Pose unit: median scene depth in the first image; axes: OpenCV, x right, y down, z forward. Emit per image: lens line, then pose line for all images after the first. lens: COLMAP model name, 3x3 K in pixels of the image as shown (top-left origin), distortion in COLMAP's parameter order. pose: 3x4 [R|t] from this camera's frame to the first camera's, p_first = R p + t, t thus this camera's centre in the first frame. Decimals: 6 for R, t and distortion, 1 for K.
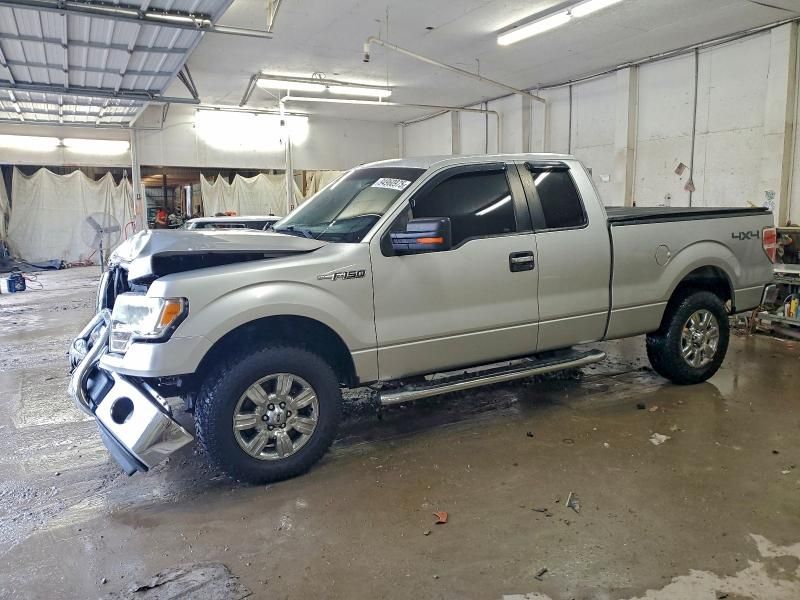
lens RADIAL K [[630.9, 0, 400.0], [0, 630.9, 300.0], [0, 0, 1]] dist [0.017699, 0.002339]
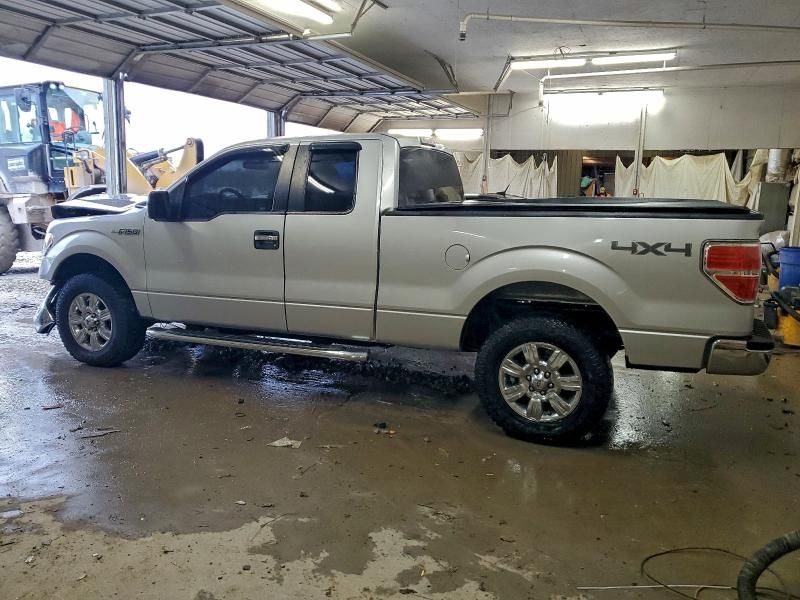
lens RADIAL K [[630.9, 0, 400.0], [0, 630.9, 300.0], [0, 0, 1]] dist [0.017699, 0.002339]
pose [[0.600561, 0.167978, -0.781735, 0.531274], [-0.147525, 0.984177, 0.098144, -0.045250], [0.785852, 0.056384, 0.615839, 0.249877]]
